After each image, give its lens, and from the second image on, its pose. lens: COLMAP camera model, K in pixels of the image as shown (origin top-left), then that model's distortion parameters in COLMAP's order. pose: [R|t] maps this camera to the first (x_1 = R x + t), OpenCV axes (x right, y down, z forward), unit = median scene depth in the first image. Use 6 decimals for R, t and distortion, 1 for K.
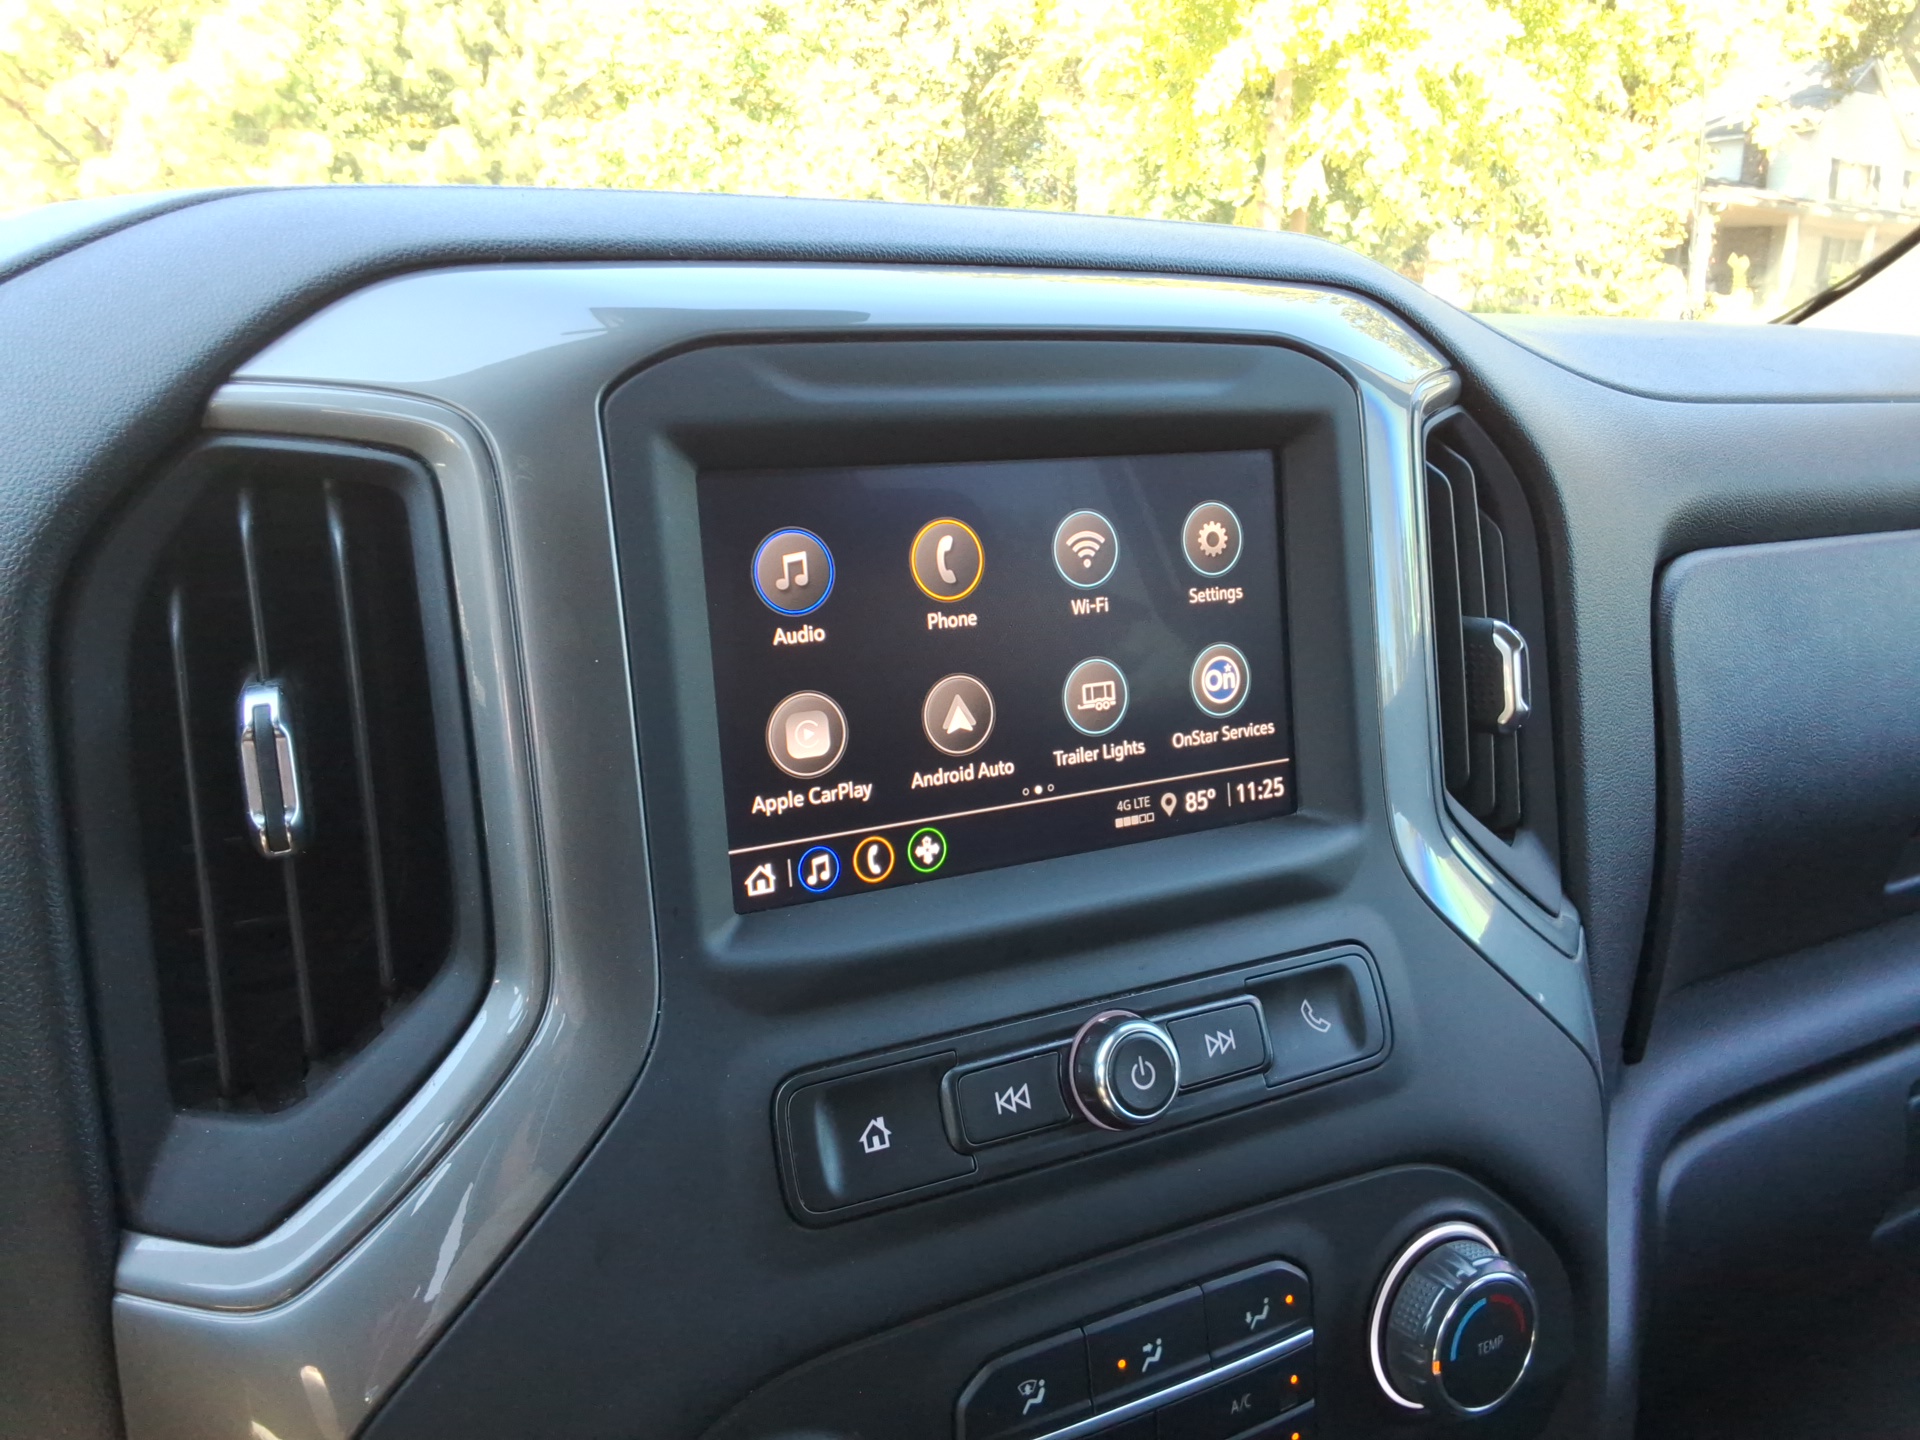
lens RADIAL K [[1569.7, 0, 963.3], [0, 1569.7, 689.7], [0, 0, 1]] dist [0.063876, -0.114642]
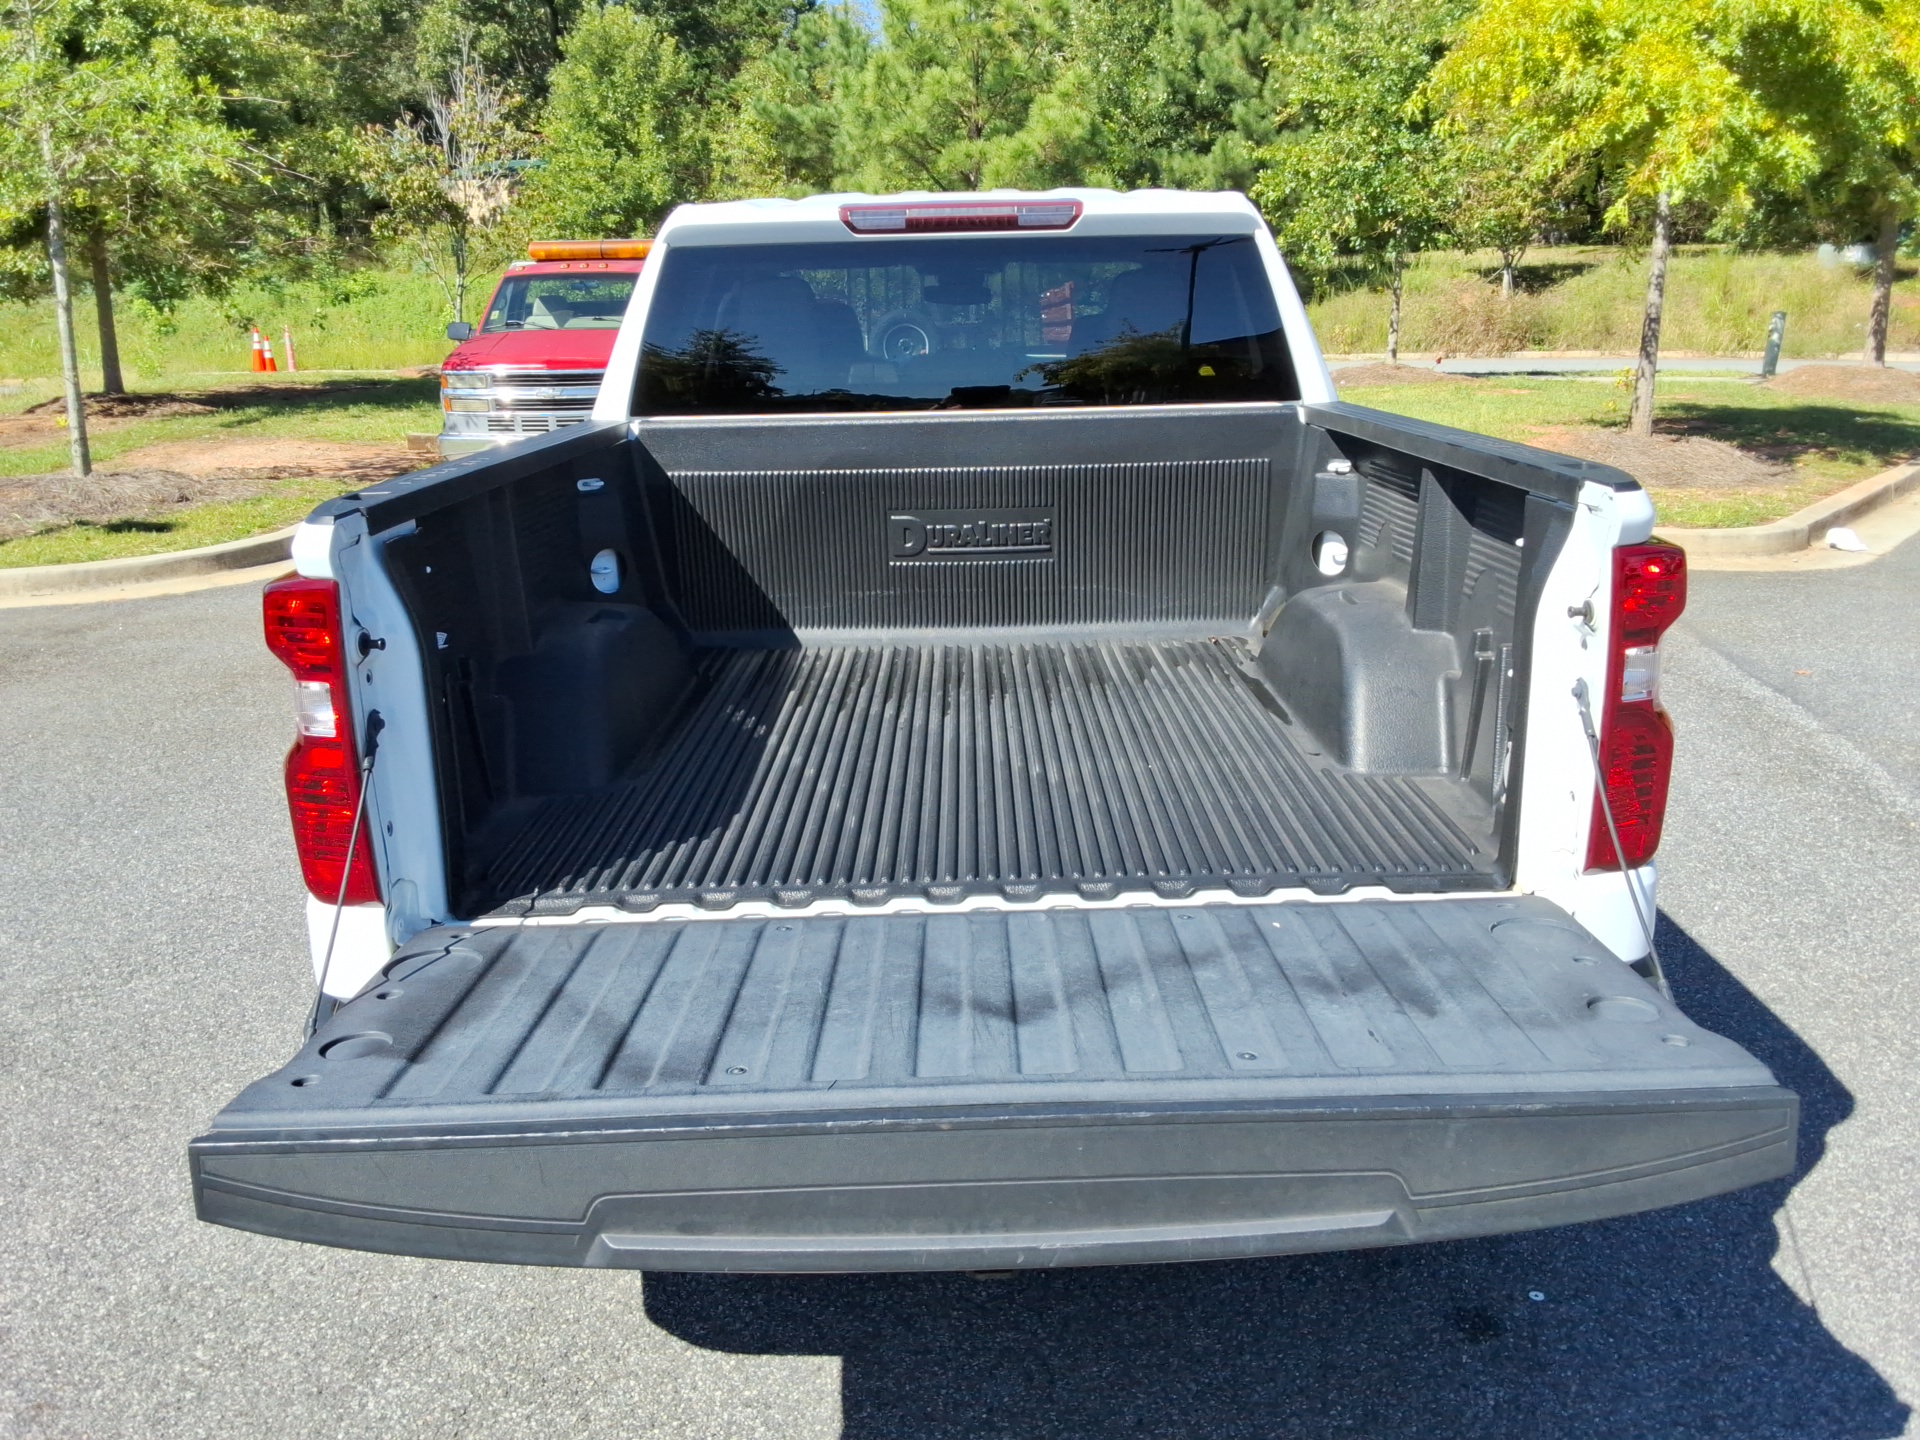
lens RADIAL K [[1540.0, 0, 983.4], [0, 1540.0, 700.5], [0, 0, 1]] dist [0.109441, -0.161929]
pose [[0.883436, 0.086644, -0.460470, 0.192549], [-0.067946, 0.996056, 0.057063, 0.055670], [0.463598, -0.019124, 0.885839, -0.320068]]
